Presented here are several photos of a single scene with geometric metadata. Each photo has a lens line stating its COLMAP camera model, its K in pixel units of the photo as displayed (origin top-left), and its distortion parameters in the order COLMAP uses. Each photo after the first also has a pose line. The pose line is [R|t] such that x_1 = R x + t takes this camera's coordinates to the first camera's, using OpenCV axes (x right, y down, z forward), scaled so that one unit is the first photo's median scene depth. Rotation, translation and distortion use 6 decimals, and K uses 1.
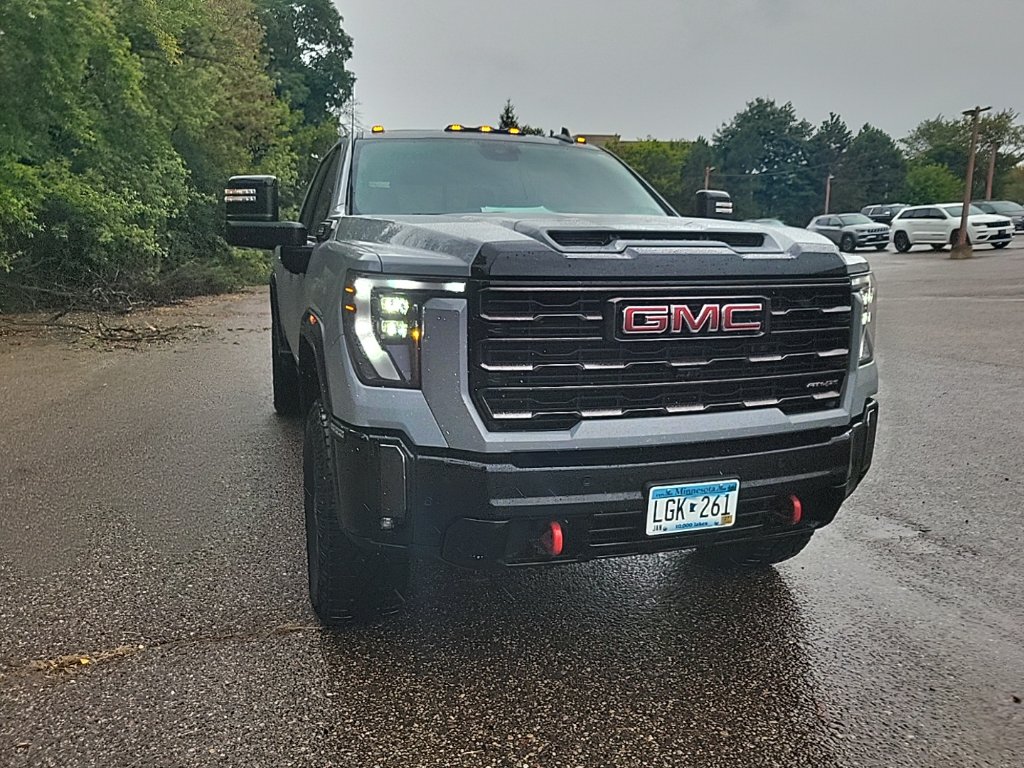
lens RADIAL K [[784.4, 0, 529.6], [0, 784.4, 383.8], [0, 0, 1]] dist [0.039469, -0.007255]
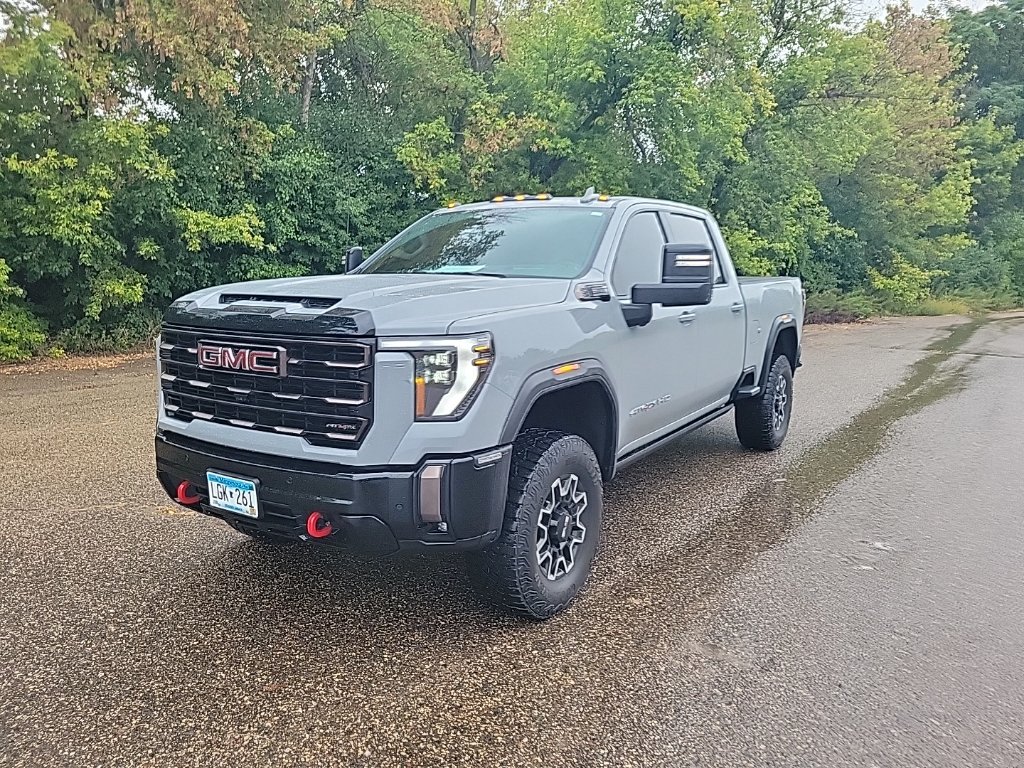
lens RADIAL K [[766.5, 0, 519.1], [0, 766.5, 383.7], [0, 0, 1]] dist [0.047677, -0.021695]
pose [[0.625149, 0.113908, -0.772149, 1.529899], [-0.137113, 0.989936, 0.035026, -0.150867], [0.768368, 0.083975, 0.634475, 0.502917]]
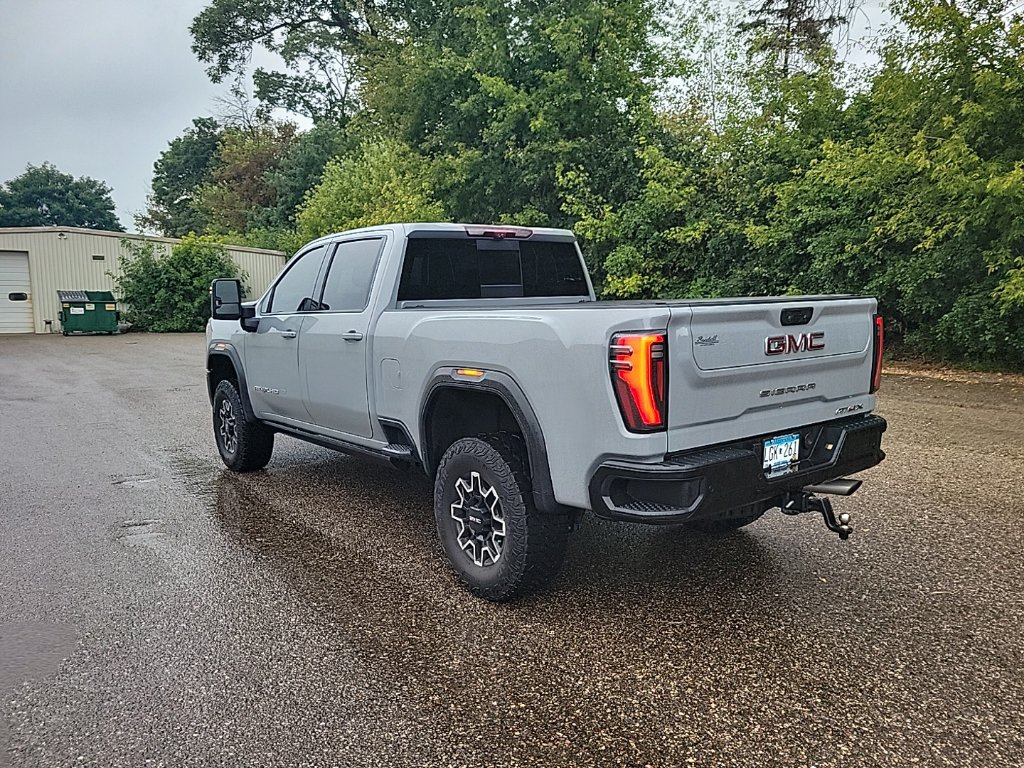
lens RADIAL K [[808.1, 0, 510.0], [0, 808.1, 384.7], [0, 0, 1]] dist [0.066270, -0.000871]
pose [[-0.954807, 0.047748, -0.293368, 0.342288], [-0.036217, 0.960968, 0.274280, -0.886458], [0.295013, 0.272510, -0.915809, 4.685951]]
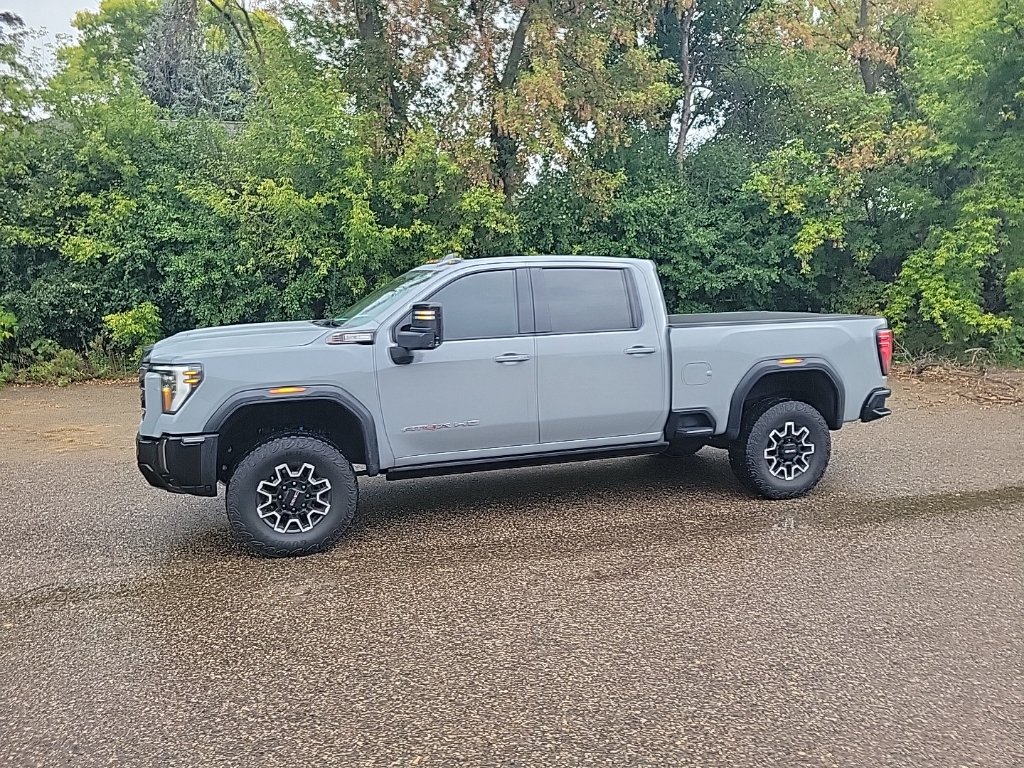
lens RADIAL K [[779.1, 0, 539.2], [0, 779.1, 379.1], [0, 0, 1]] dist [0.043045, -0.007522]
pose [[0.009700, 0.112020, -0.993659, 2.644416], [-0.162112, 0.980736, 0.108981, -0.523152], [0.986725, 0.160027, 0.027673, 2.112072]]
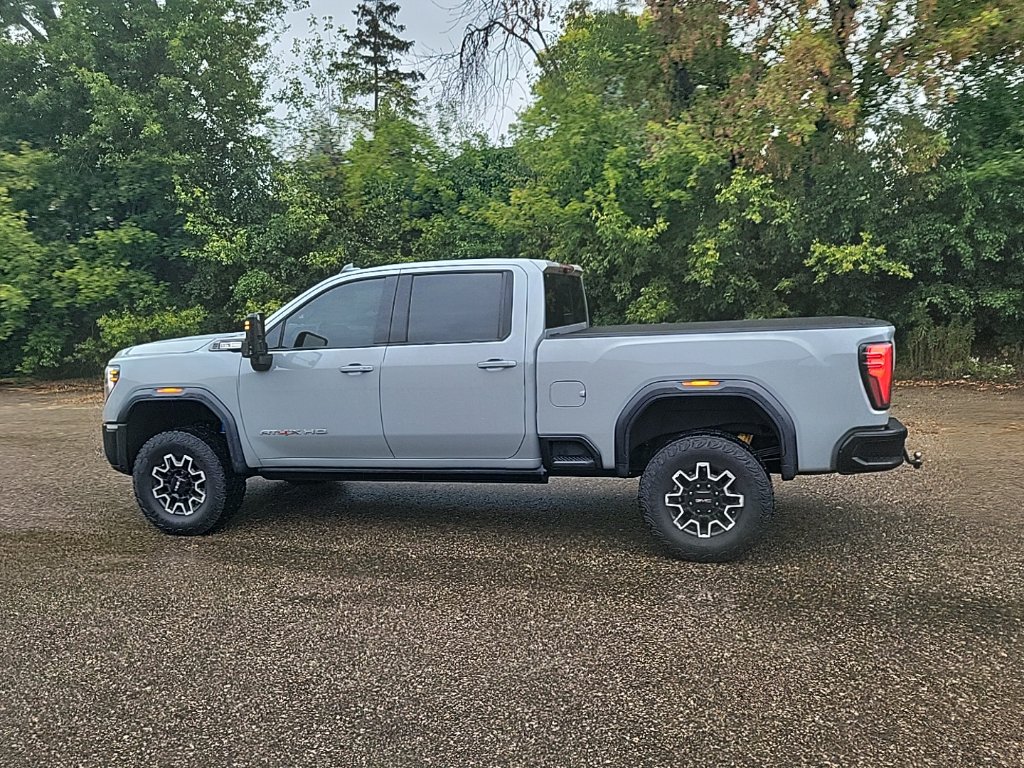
lens RADIAL K [[830.3, 0, 538.2], [0, 830.3, 382.4], [0, 0, 1]] dist [0.040400, -0.003235]
pose [[-0.565689, 0.095117, -0.819115, 2.005959], [-0.111265, 0.975437, 0.190111, -0.812587], [0.817078, 0.198683, -0.541211, 3.916512]]
